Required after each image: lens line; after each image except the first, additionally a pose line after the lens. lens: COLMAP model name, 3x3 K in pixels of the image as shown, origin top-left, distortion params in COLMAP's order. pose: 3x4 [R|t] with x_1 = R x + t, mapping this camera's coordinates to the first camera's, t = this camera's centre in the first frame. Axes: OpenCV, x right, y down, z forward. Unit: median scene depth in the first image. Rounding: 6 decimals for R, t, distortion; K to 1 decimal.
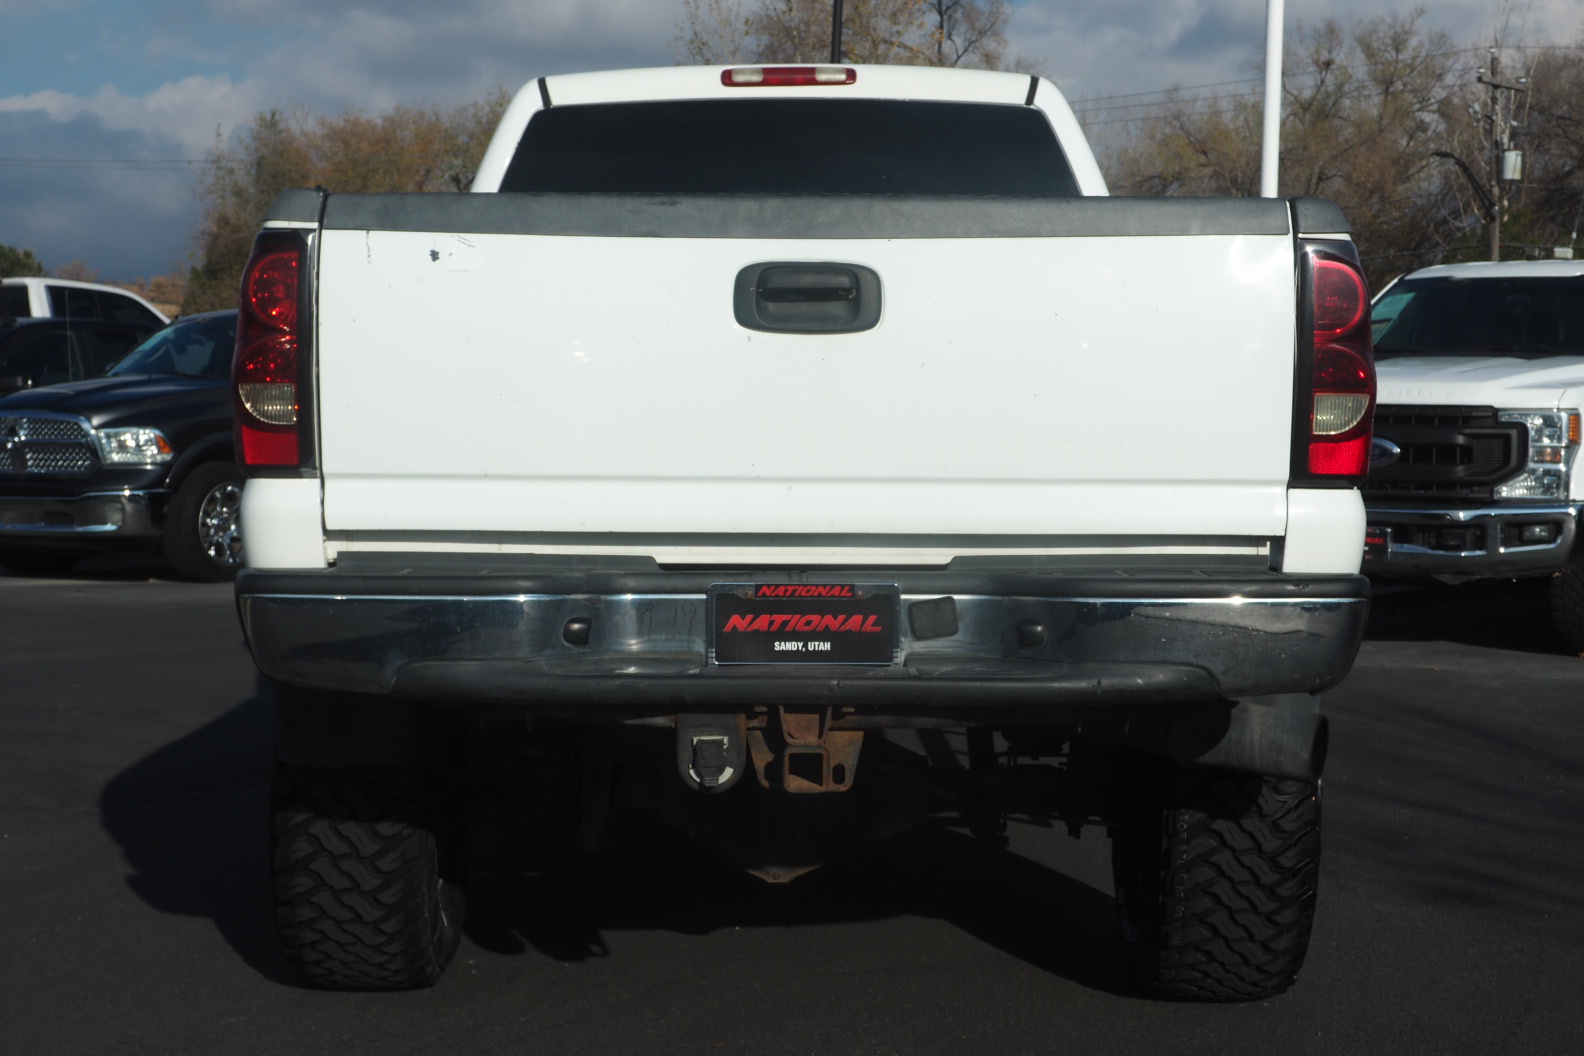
lens RADIAL K [[1391.5, 0, 799.2], [0, 1391.5, 502.2], [0, 0, 1]] dist [0.038607, -0.000603]
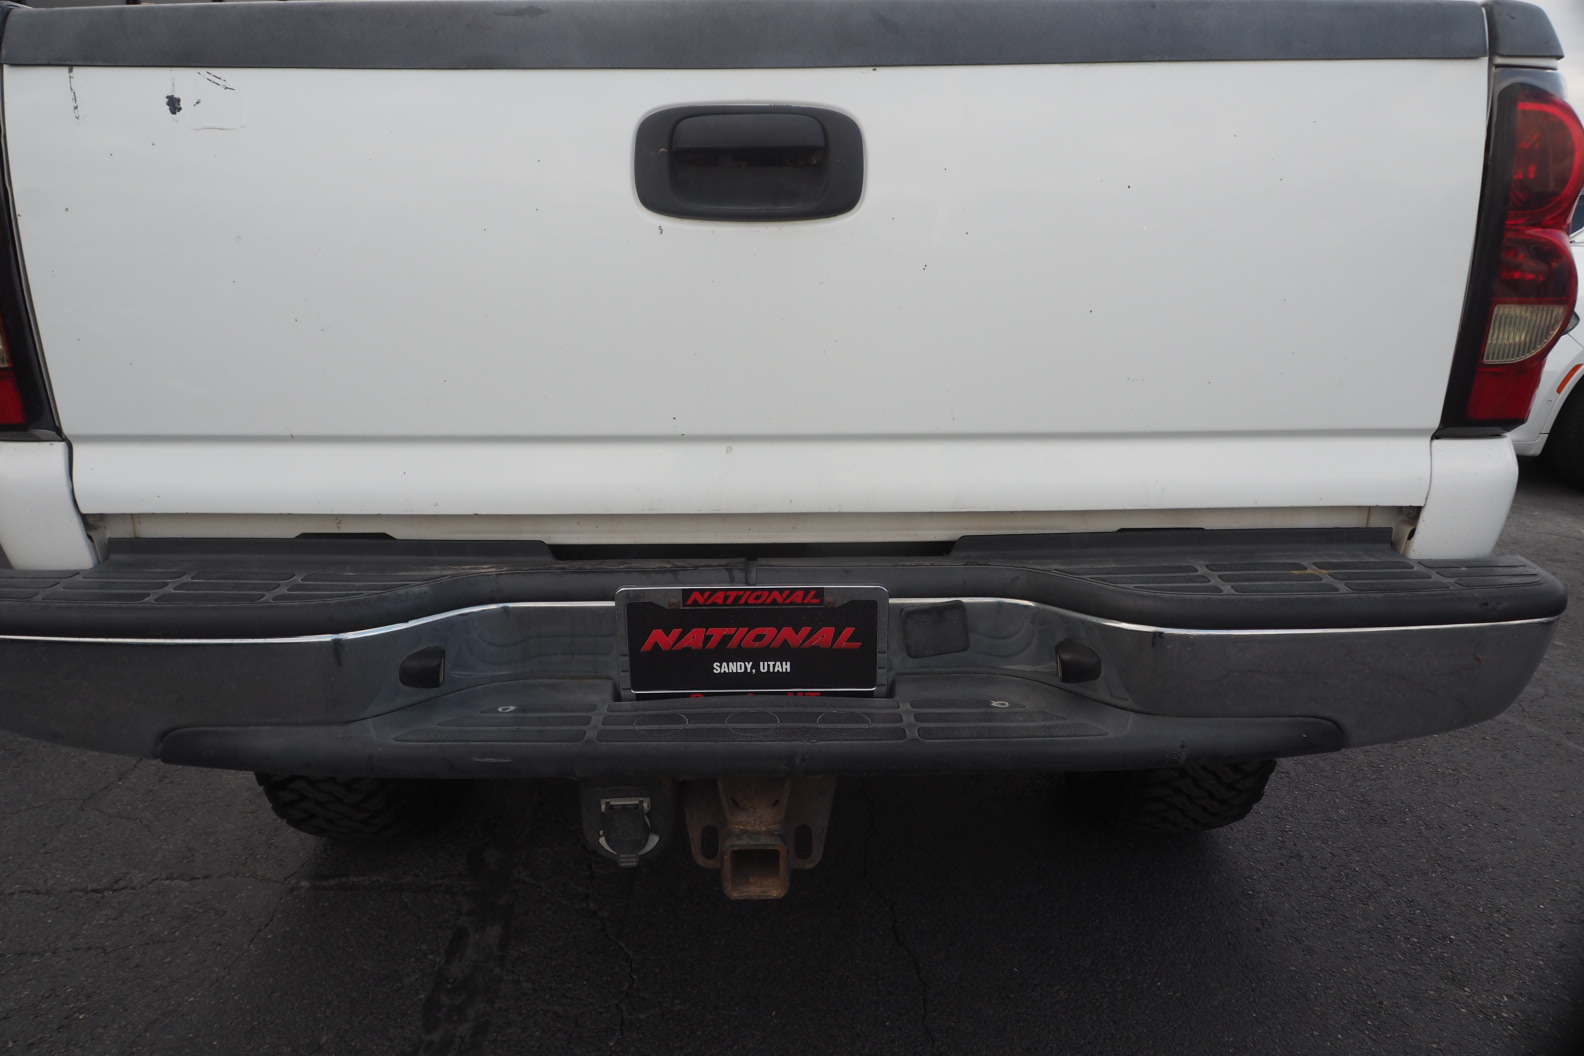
lens RADIAL K [[1115.2, 0, 791.8], [0, 1115.2, 533.0], [0, 0, 1]] dist [-0.031134, 0.000849]
pose [[0.999952, -0.009790, 0.000210, 0.023739], [0.009448, 0.970171, 0.242239, -0.104545], [-0.002575, -0.242225, 0.970217, 0.455593]]
